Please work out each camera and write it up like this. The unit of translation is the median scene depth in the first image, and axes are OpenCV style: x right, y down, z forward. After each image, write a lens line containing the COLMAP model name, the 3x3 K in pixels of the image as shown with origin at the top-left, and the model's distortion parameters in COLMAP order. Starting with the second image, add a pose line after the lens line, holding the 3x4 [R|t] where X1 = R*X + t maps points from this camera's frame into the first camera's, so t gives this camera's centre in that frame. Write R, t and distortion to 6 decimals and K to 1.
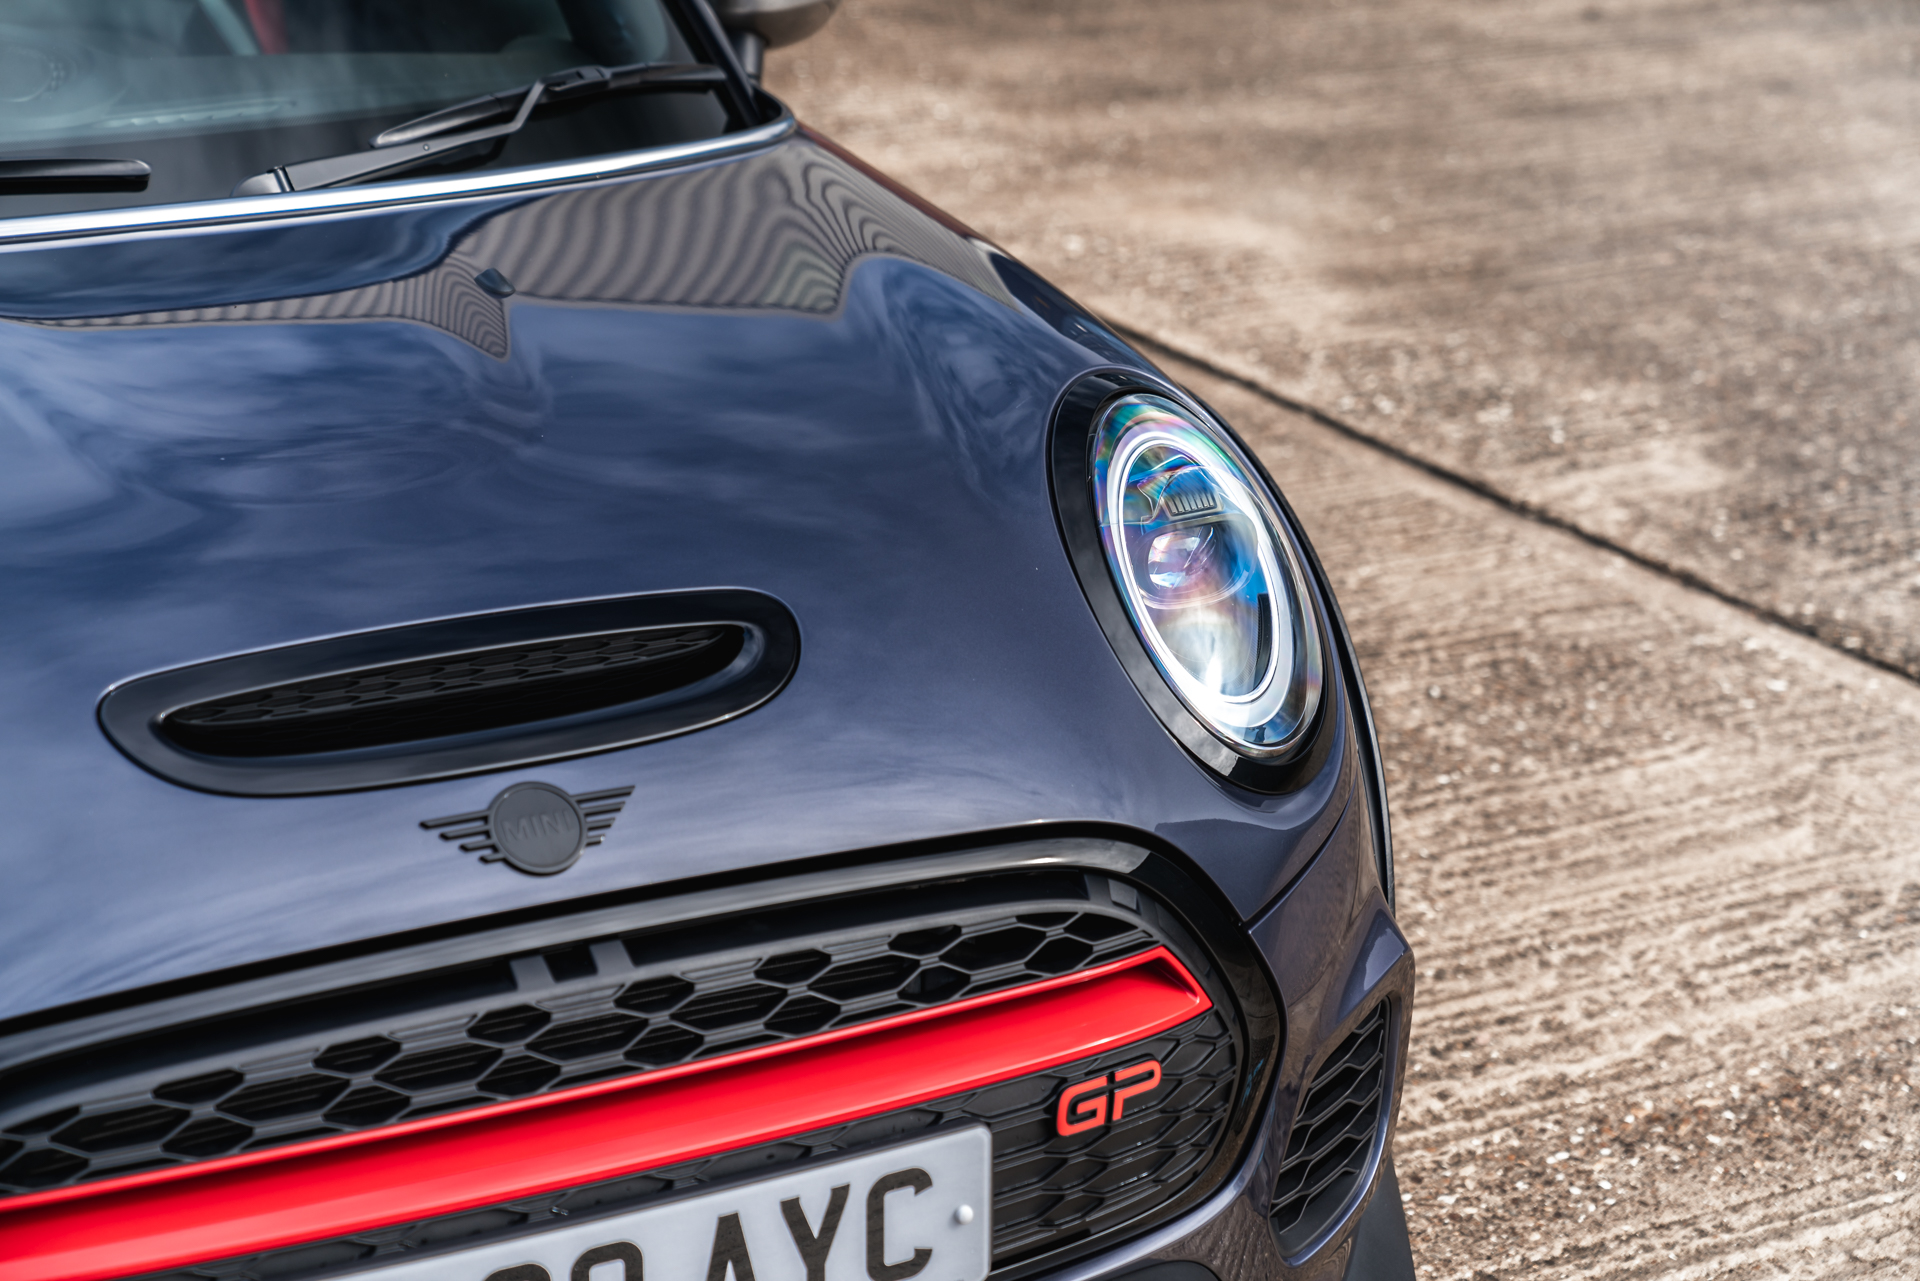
lens RADIAL K [[3675.5, 0, 949.6], [0, 3675.5, 636.1], [0, 0, 1]] dist [-0.006176, 0.000000]
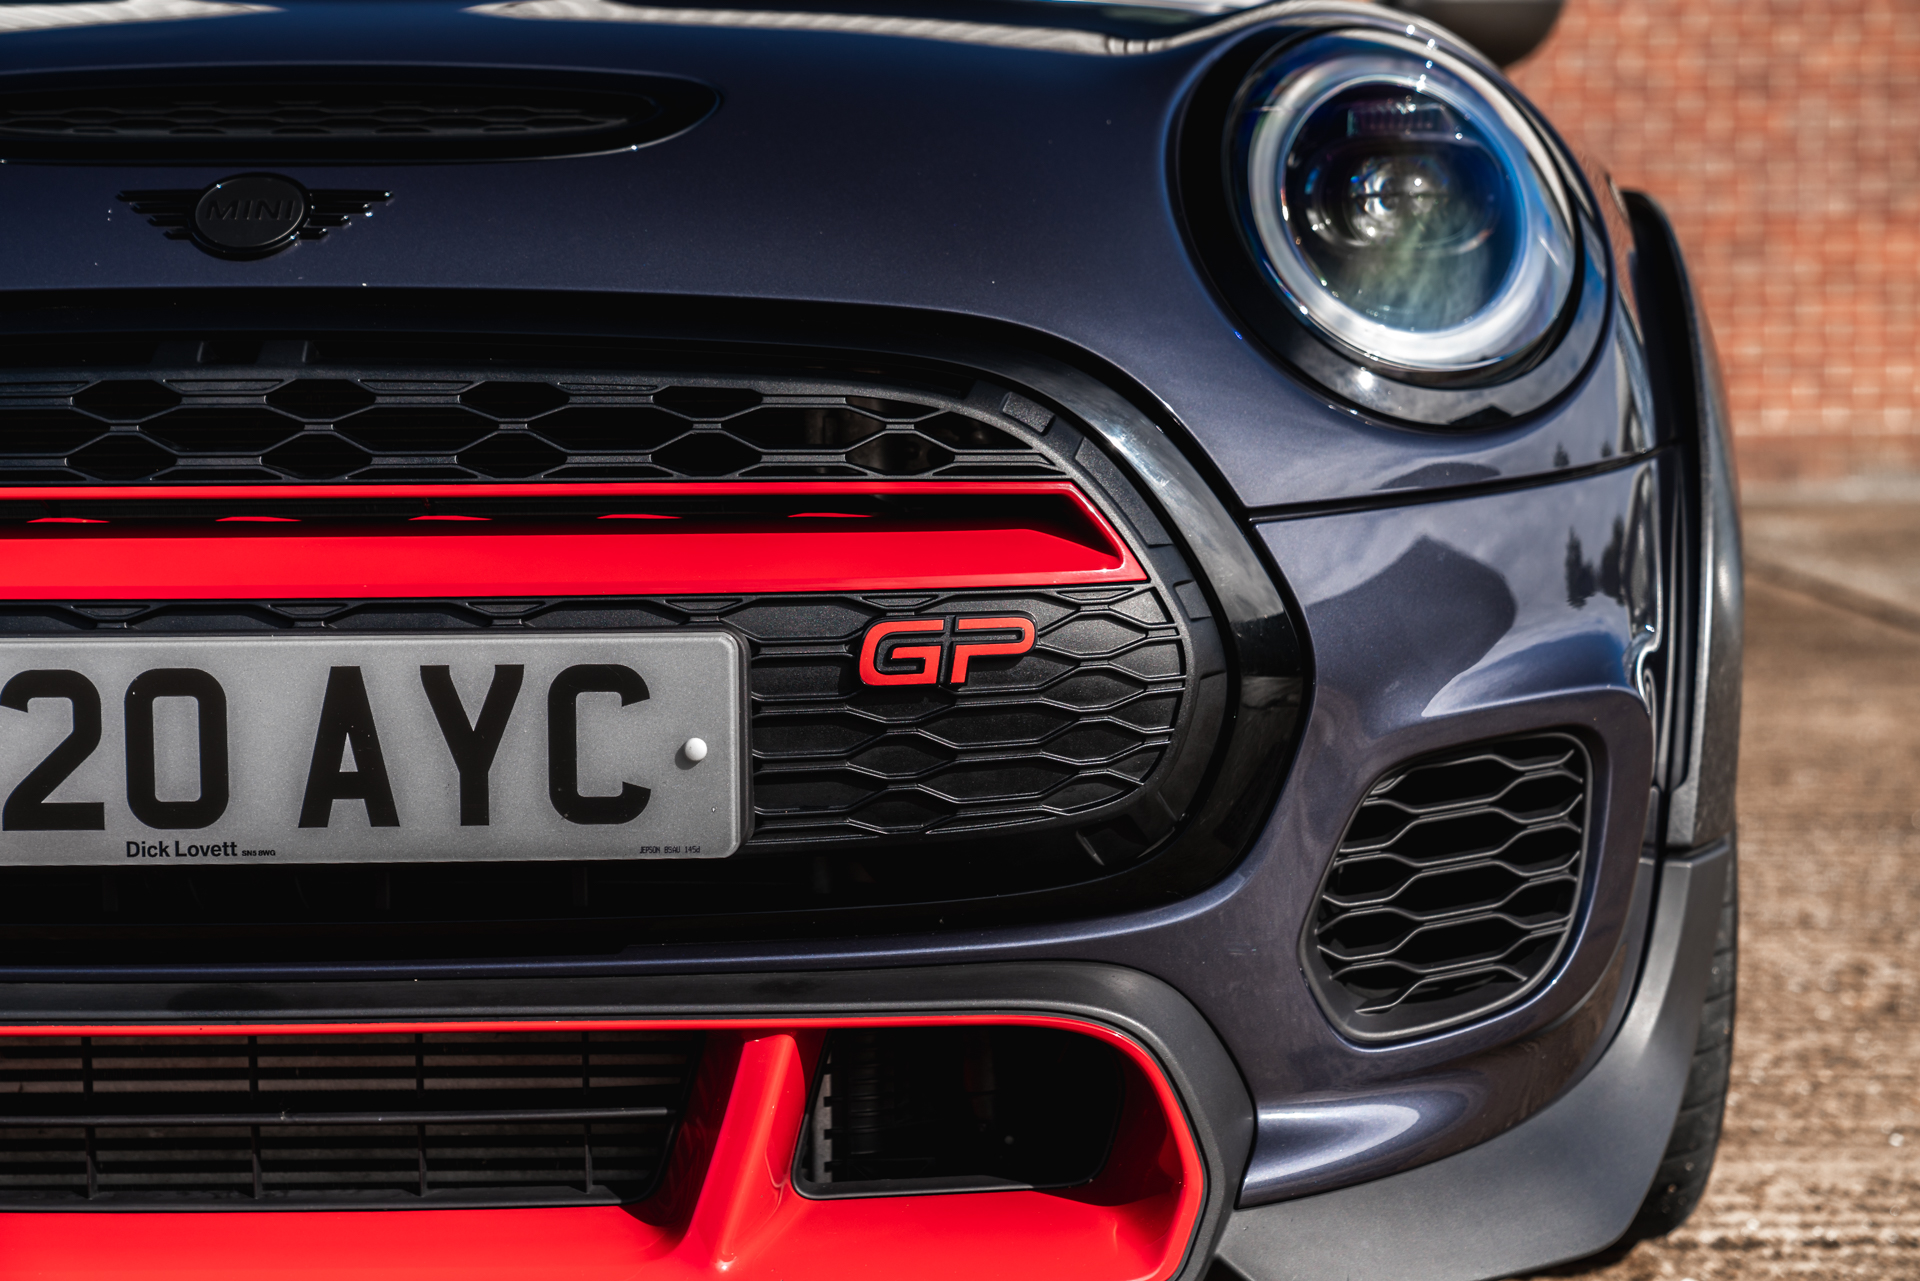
lens RADIAL K [[3038.9, 0, 940.8], [0, 3038.9, 594.3], [0, 0, 1]] dist [0.028680, 0.000000]
pose [[0.880454, 0.016424, -0.473848, 0.332064], [-0.139056, 0.964396, -0.224953, 0.252408], [0.453282, 0.263952, 0.851390, 0.472883]]
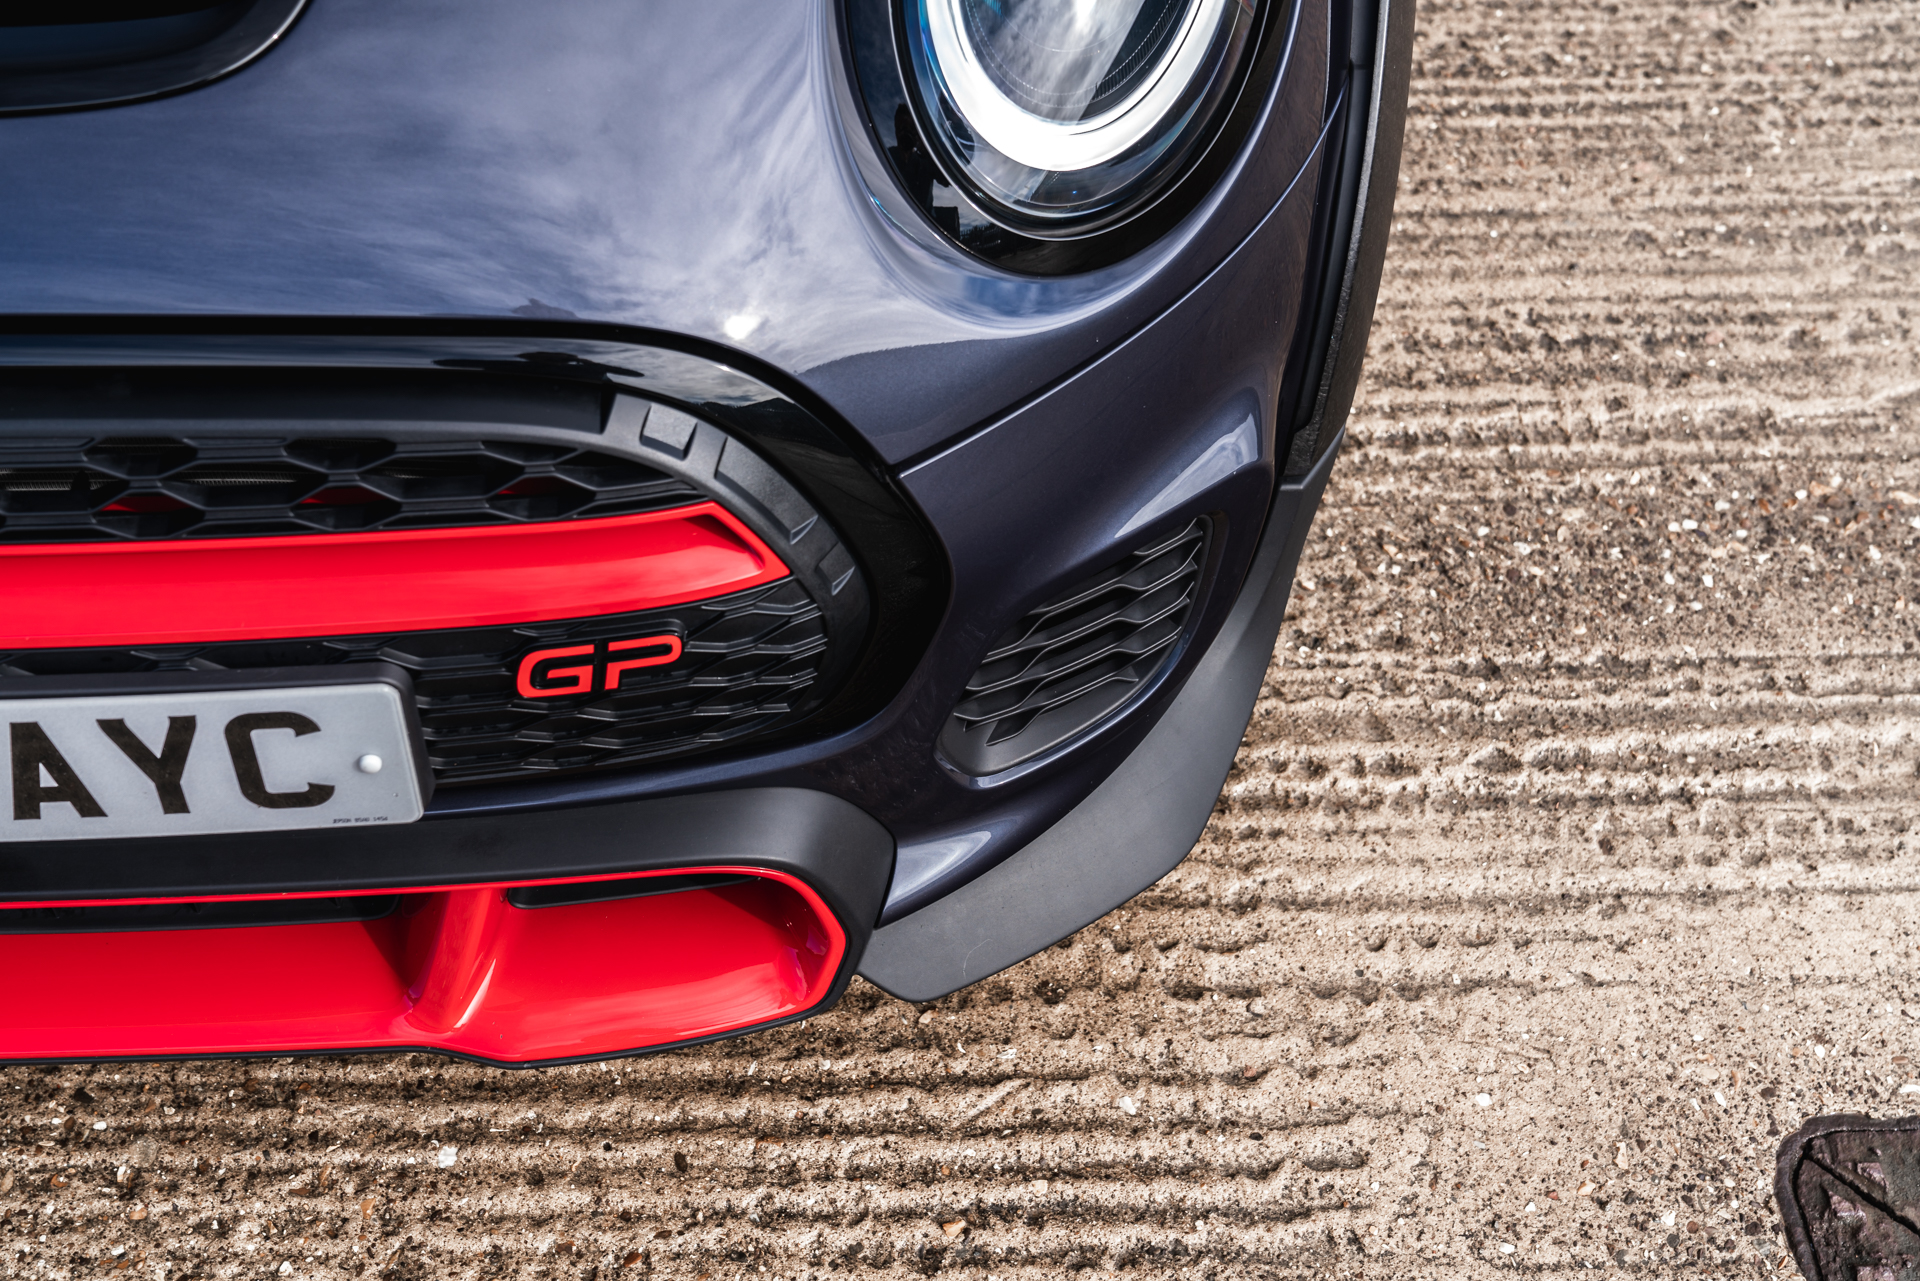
lens RADIAL K [[2443.0, 0, 966.0], [0, 2443.0, 637.0], [0, 0, 1]] dist [0.033035, 0.000000]
pose [[0.905968, 0.323871, -0.272636, 0.256874], [-0.158096, 0.856238, 0.491795, -0.152213], [0.392719, -0.402448, 0.826927, 0.595038]]
